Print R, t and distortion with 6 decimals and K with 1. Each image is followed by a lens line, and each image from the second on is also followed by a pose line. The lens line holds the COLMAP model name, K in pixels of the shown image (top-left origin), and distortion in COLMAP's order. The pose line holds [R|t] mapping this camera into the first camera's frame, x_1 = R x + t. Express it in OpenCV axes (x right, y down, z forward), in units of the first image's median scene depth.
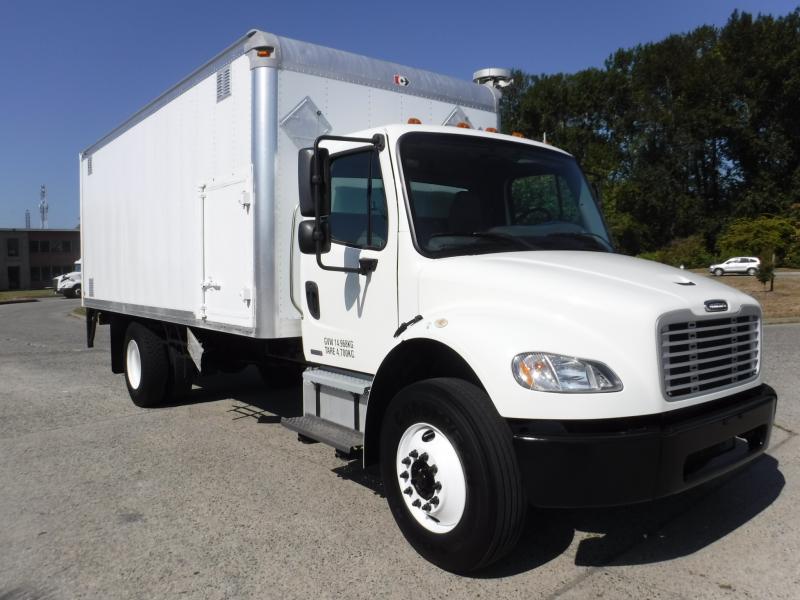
lens RADIAL K [[640.6, 0, 400.0], [0, 640.6, 300.0], [0, 0, 1]] dist [-0.013126, -0.010514]
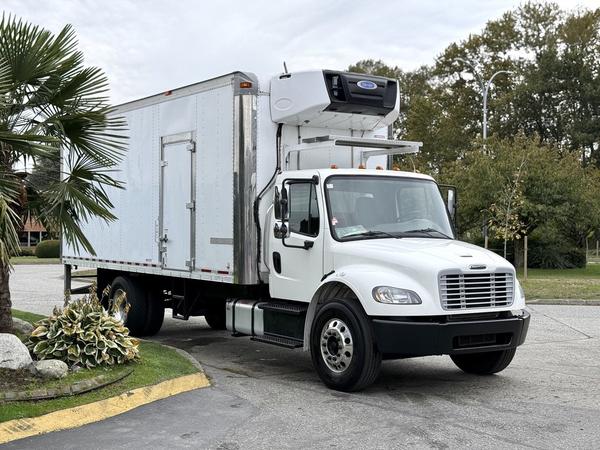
lens RADIAL K [[864.5, 0, 300.0], [0, 864.5, 225.0], [0, 0, 1]] dist [-0.586321, -0.010587]
pose [[0.998401, 0.013226, -0.054960, 0.073436], [-0.016029, 0.998576, -0.050876, 0.021165], [0.054209, 0.051675, 0.997192, -1.783892]]
